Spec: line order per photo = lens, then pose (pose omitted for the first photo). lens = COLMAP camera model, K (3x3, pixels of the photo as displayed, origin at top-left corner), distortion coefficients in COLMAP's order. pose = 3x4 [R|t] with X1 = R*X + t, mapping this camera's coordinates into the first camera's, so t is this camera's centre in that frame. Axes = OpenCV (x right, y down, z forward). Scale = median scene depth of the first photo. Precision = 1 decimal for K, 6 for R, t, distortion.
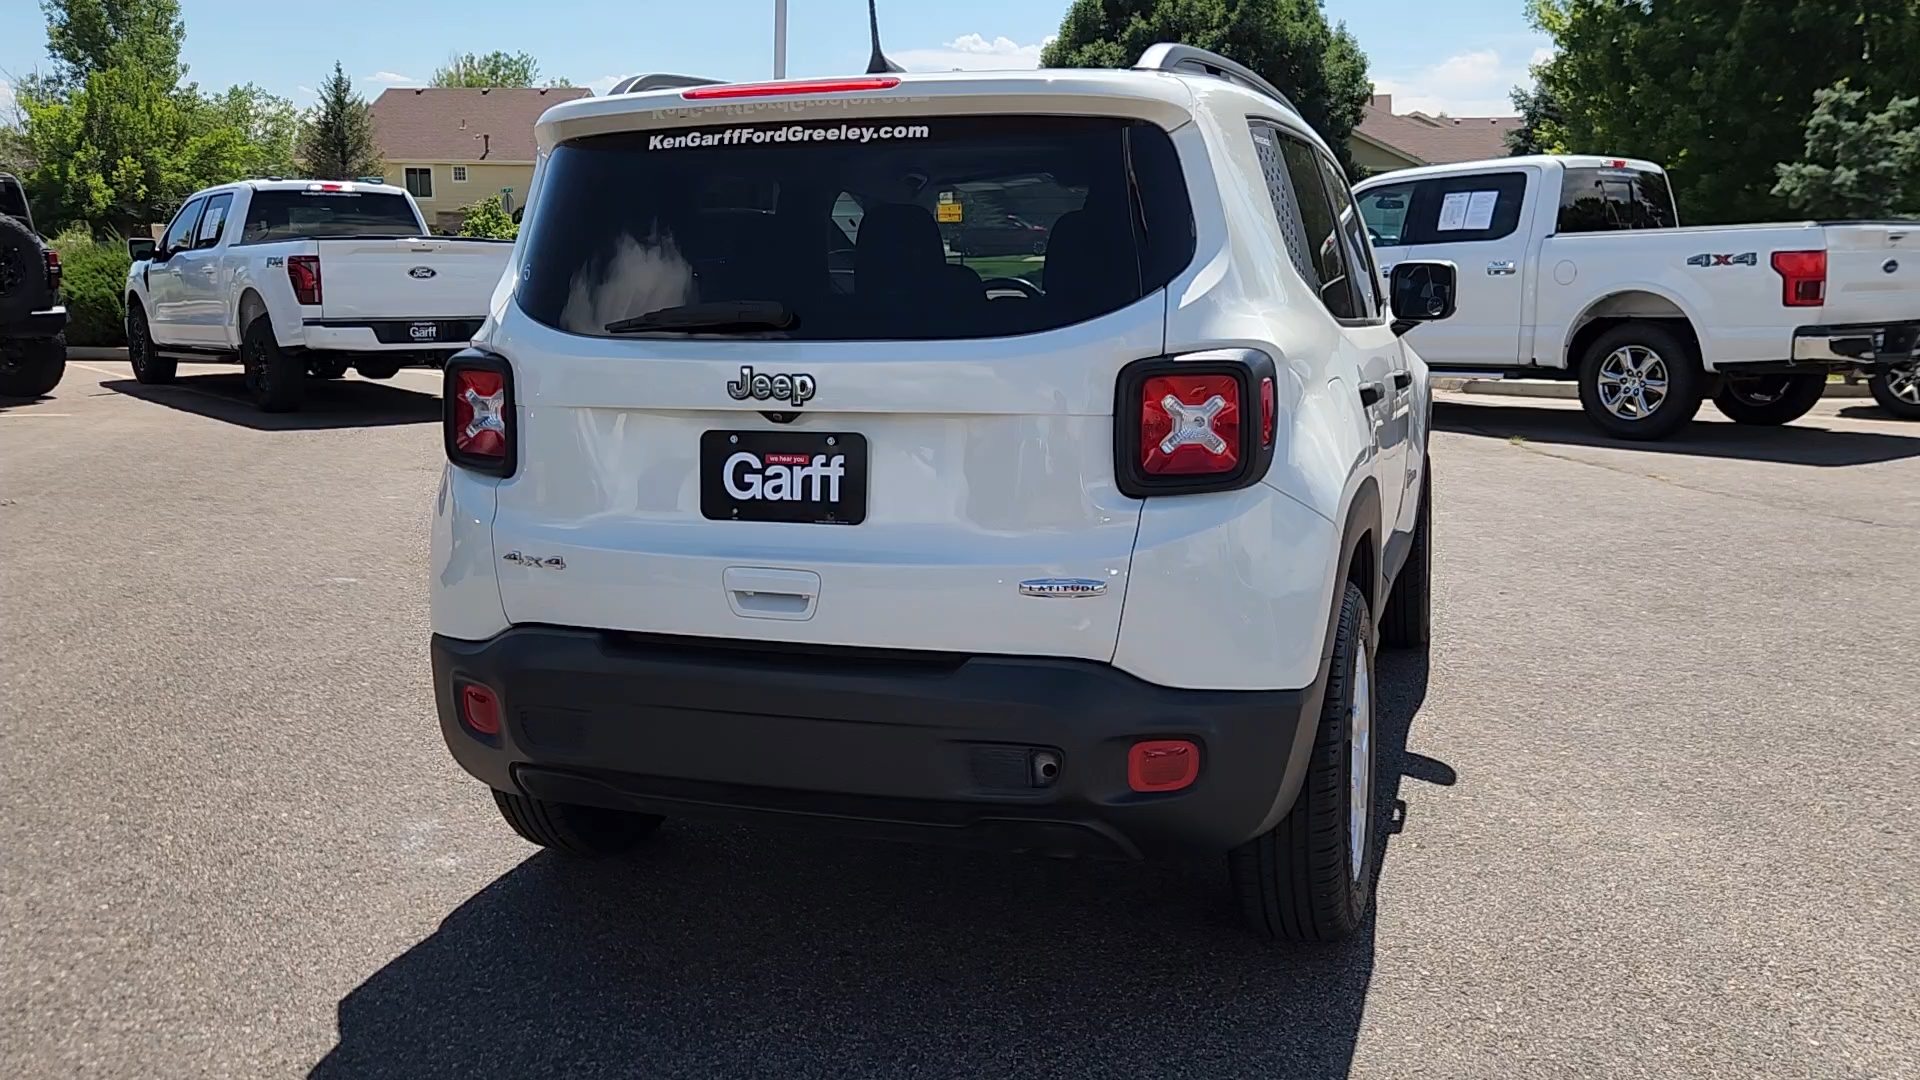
lens RADIAL K [[1629.3, 0, 950.1], [0, 1629.3, 540.6], [0, 0, 1]] dist [0.033949, -0.029491]
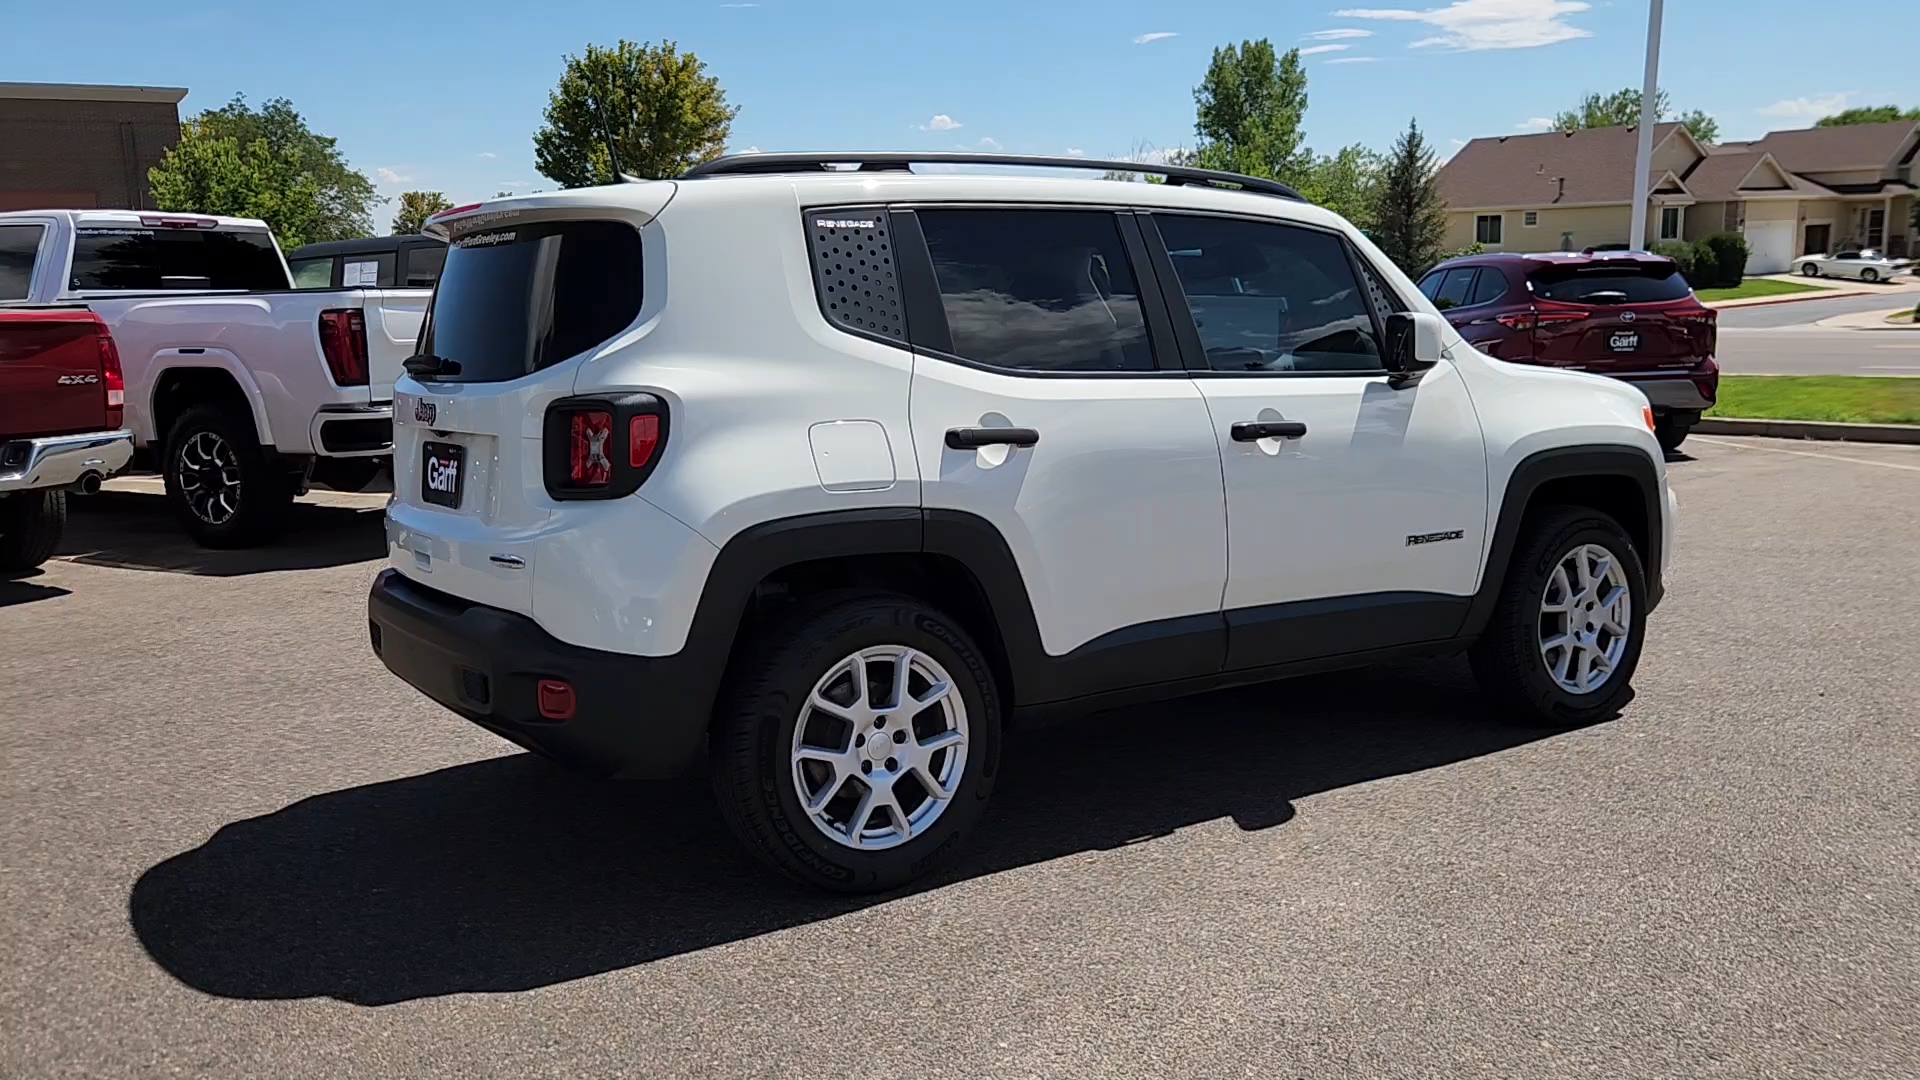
lens RADIAL K [[1629.3, 0, 949.5], [0, 1629.3, 539.8], [0, 0, 1]] dist [0.033949, -0.029491]
pose [[0.791565, 0.071594, -0.606877, 0.270165], [-0.088130, 0.996106, 0.002561, -0.005736], [0.604697, 0.051457, 0.794792, 0.026578]]
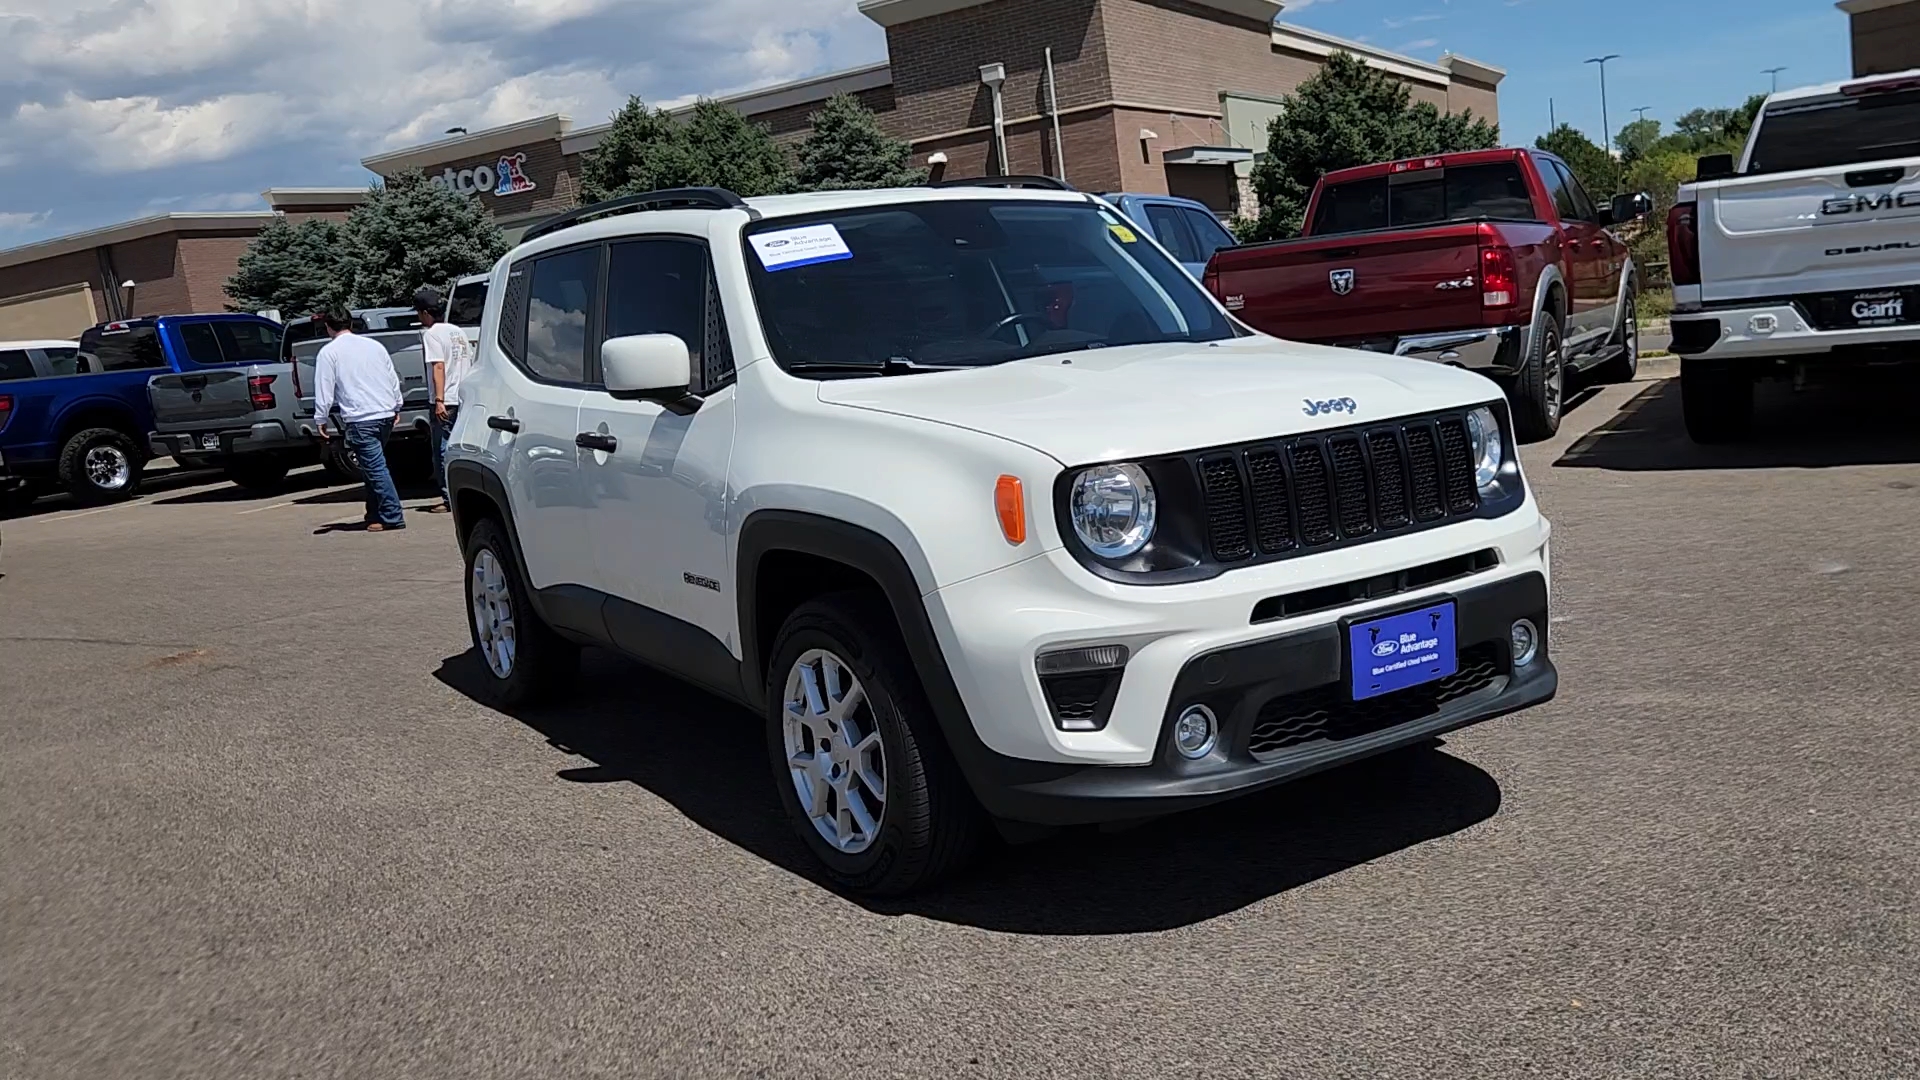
lens RADIAL K [[1629.3, 0, 949.3], [0, 1629.3, 545.0], [0, 0, 1]] dist [0.033949, -0.029491]
pose [[-0.622062, 0.183407, -0.761183, 0.361681], [-0.039056, 0.963698, 0.264121, -0.122641], [0.781993, 0.194029, -0.592317, 0.680736]]
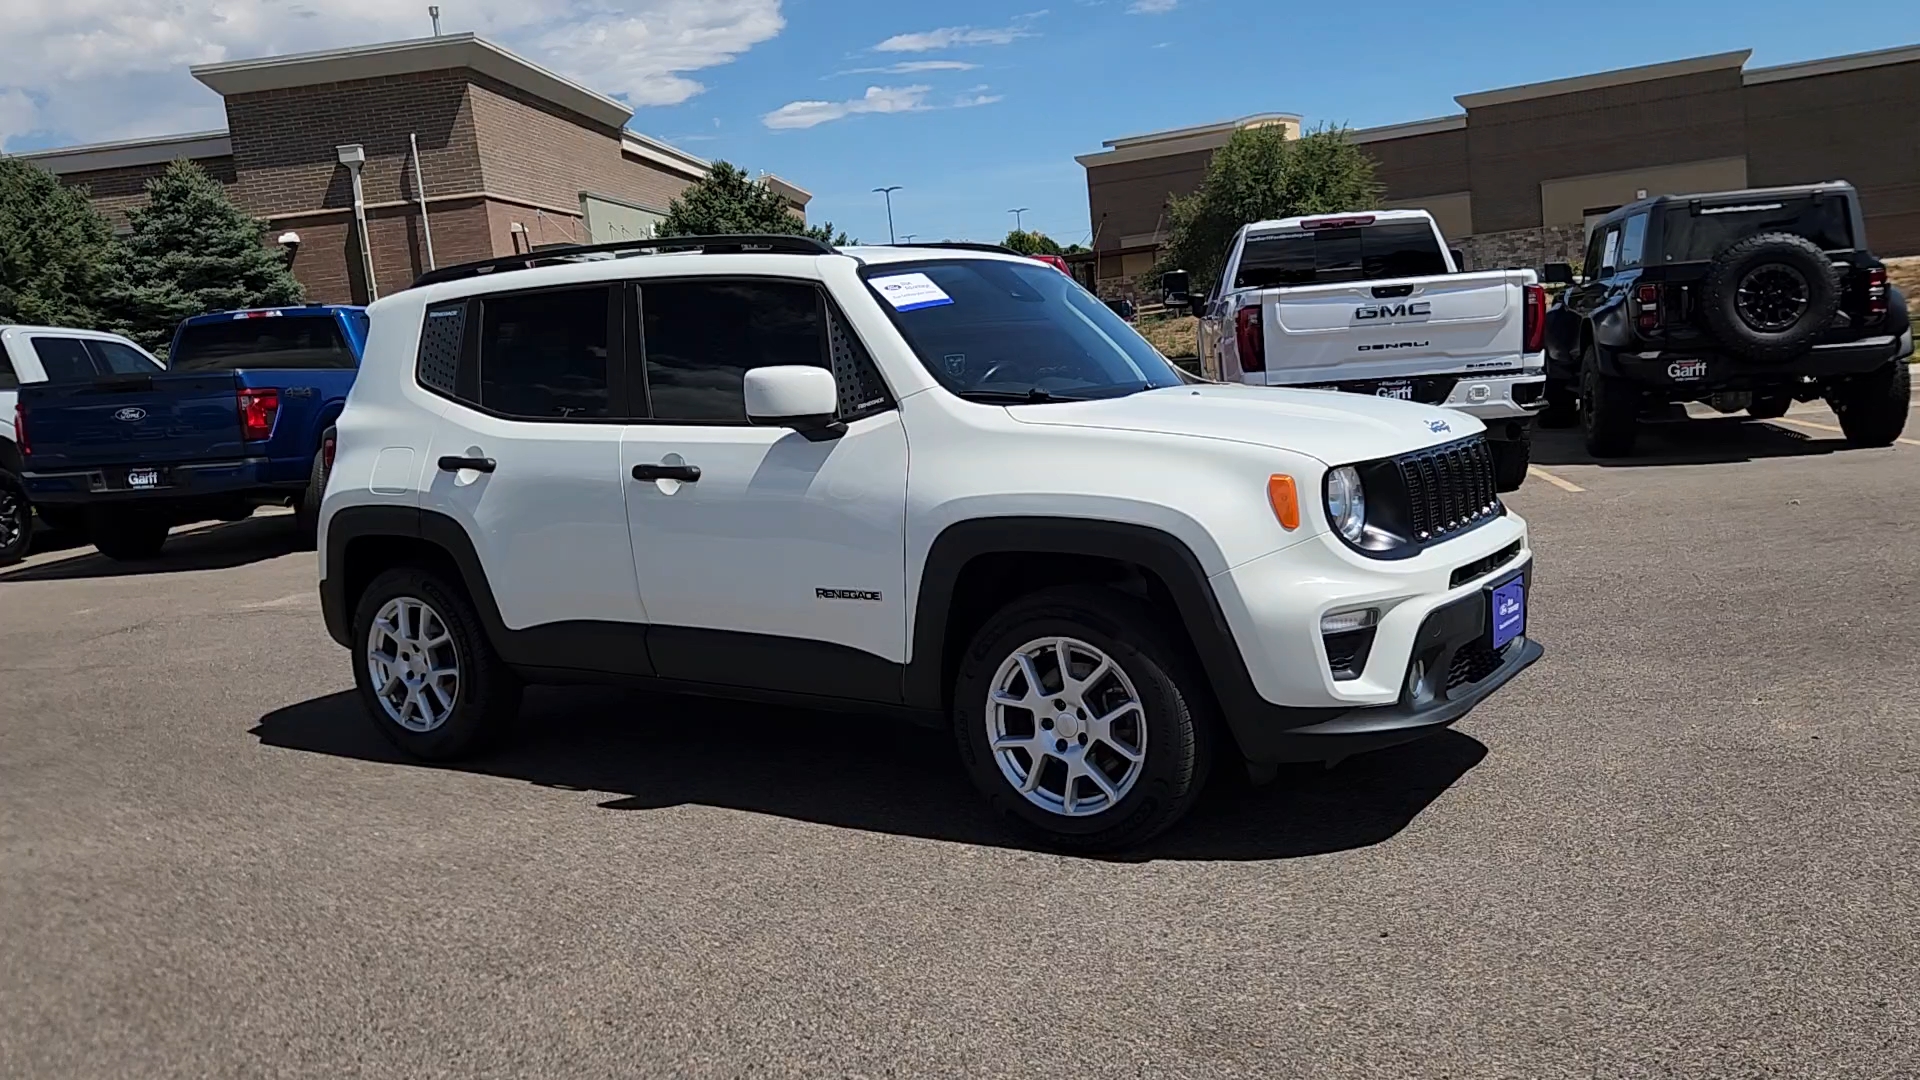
lens RADIAL K [[1629.3, 0, 947.9], [0, 1629.3, 535.8], [0, 0, 1]] dist [0.033949, -0.029491]
pose [[-0.247520, 0.138579, -0.958921, 0.488512], [-0.103233, 0.980312, 0.168318, -0.098454], [0.963367, 0.140654, -0.228341, 0.533216]]
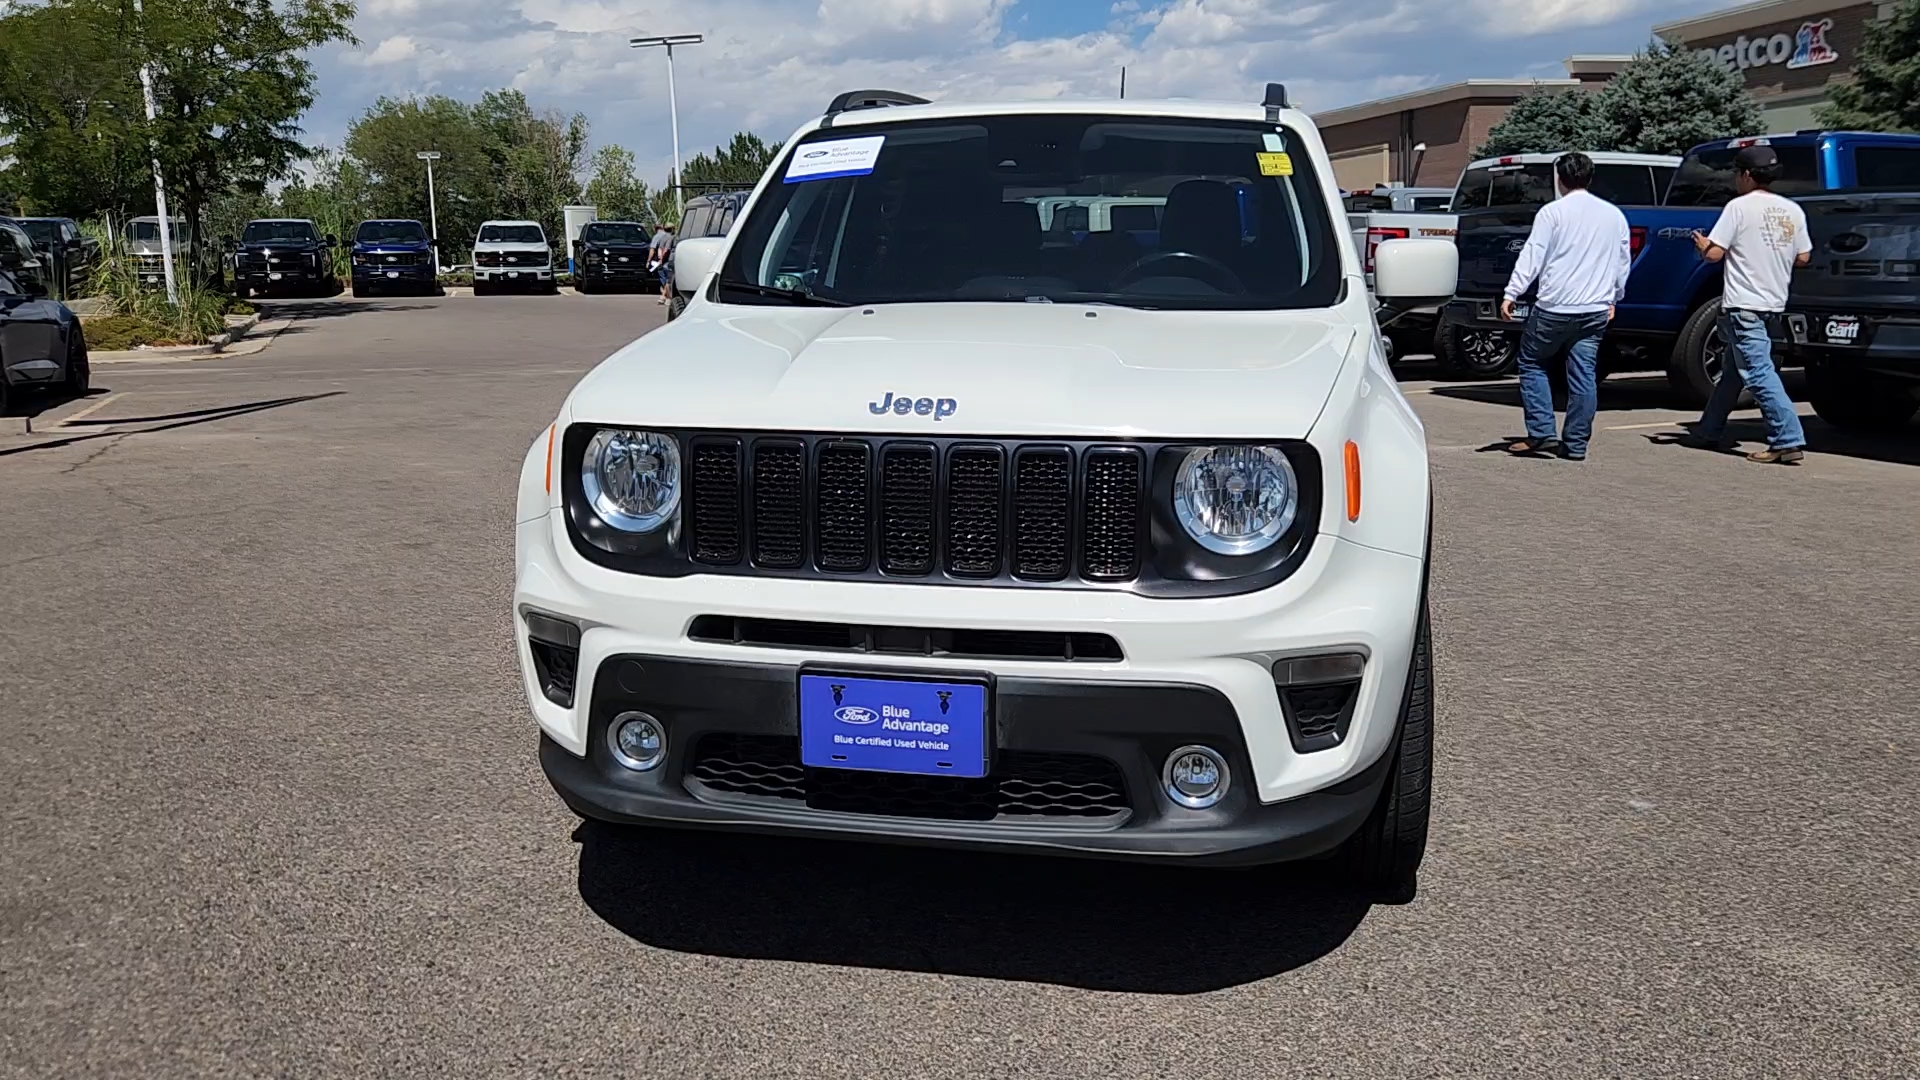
lens RADIAL K [[1629.3, 0, 954.1], [0, 1629.3, 550.4], [0, 0, 1]] dist [0.033949, -0.029491]
pose [[-0.991400, 0.040182, -0.124542, 0.110377], [-0.007047, 0.933918, 0.357417, -0.135885], [0.130674, 0.355221, -0.925604, 0.780475]]
